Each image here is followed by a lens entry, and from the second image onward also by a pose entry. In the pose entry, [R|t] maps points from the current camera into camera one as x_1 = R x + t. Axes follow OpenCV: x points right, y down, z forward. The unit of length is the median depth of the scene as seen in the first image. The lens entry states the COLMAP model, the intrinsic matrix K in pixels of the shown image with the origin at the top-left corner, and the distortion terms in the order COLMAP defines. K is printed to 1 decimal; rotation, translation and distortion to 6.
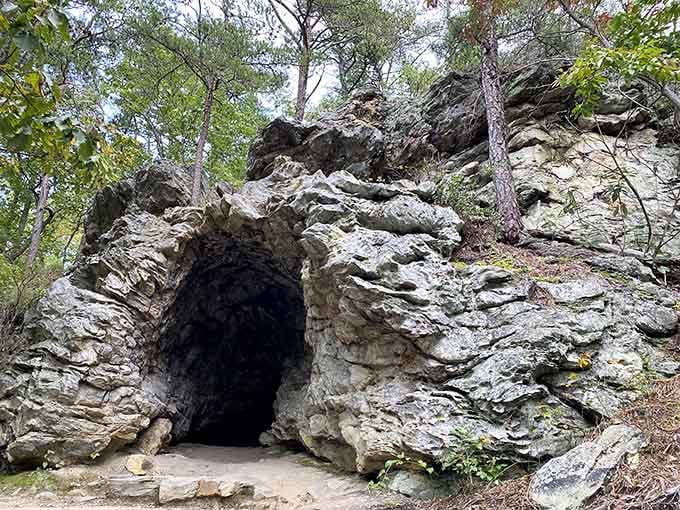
lens RADIAL K [[541.0, 0, 340.7], [0, 541.0, 253.6], [0, 0, 1]] dist [0.064118, -0.032491]
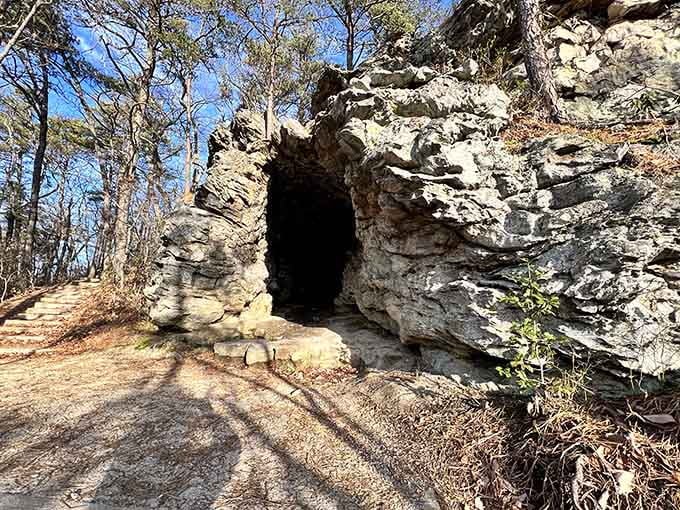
lens RADIAL K [[287.0, 0, 343.3], [0, 287.0, 252.4], [0, 0, 1]] dist [0.000373, 0.000034]
pose [[0.987290, -0.041895, -0.153308, 0.009558], [0.072466, 0.977188, 0.199631, 0.066102], [0.141447, -0.208203, 0.967804, 0.372615]]
